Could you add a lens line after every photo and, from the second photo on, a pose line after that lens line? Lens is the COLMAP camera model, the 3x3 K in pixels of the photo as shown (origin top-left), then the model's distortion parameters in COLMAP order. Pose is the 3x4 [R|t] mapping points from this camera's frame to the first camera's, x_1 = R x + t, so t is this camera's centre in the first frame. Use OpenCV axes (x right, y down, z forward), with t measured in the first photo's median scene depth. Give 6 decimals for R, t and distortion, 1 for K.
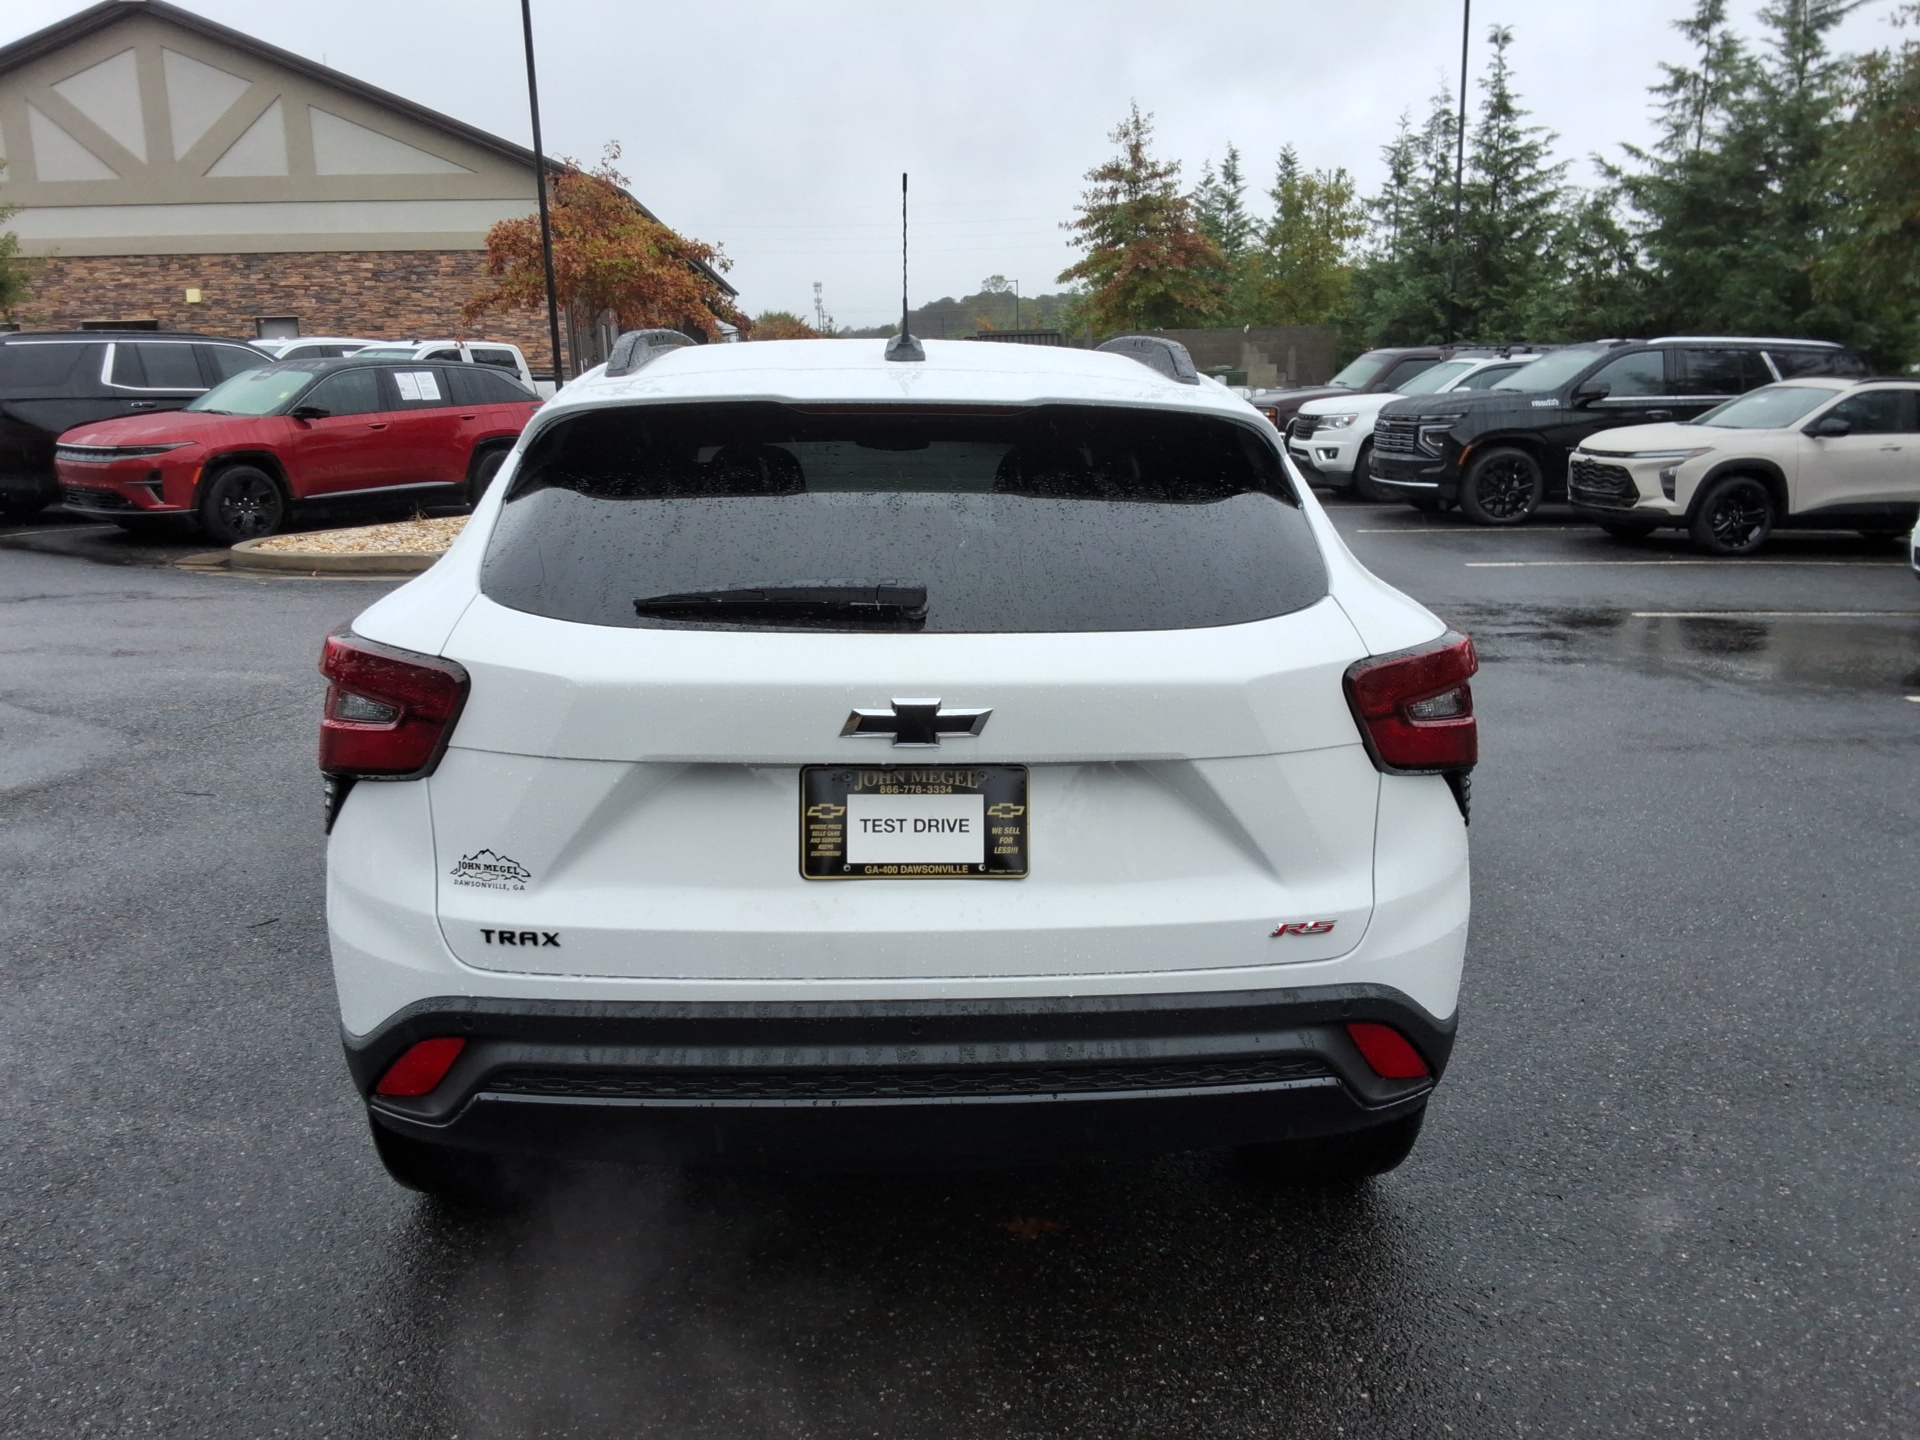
lens RADIAL K [[1599.6, 0, 997.9], [0, 1599.6, 720.2], [0, 0, 1]] dist [0.139113, -0.236569]
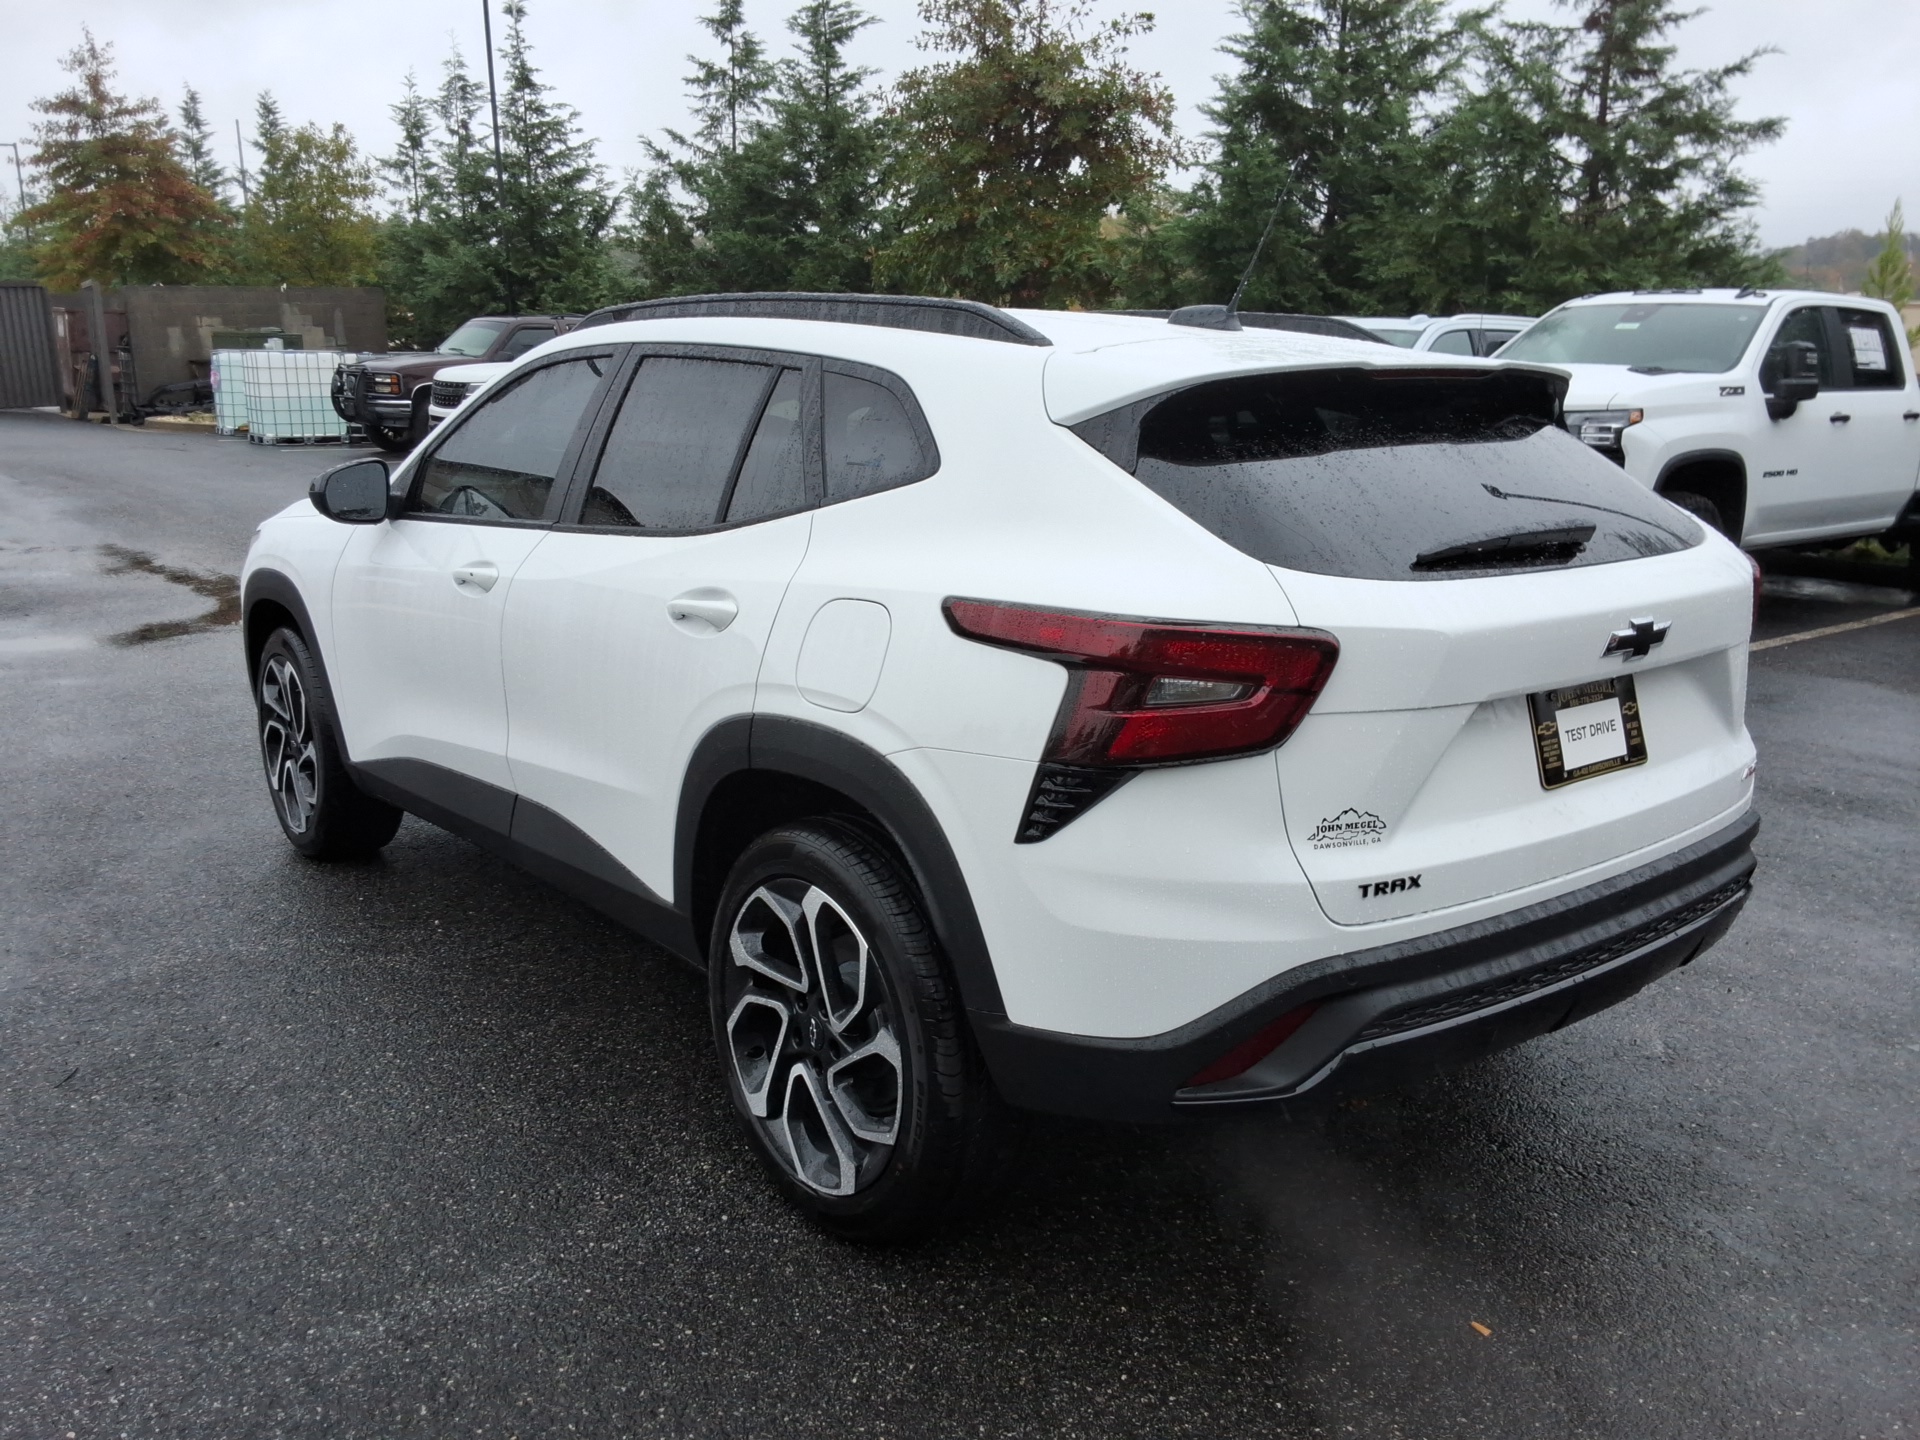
lens RADIAL K [[1577.1, 0, 938.3], [0, 1577.1, 725.1], [0, 0, 1]] dist [0.140709, -0.203417]
pose [[0.804474, -0.133224, 0.578855, -0.121647], [0.119154, 0.990909, 0.062462, -0.007415], [-0.581914, 0.018724, 0.813035, 0.036169]]
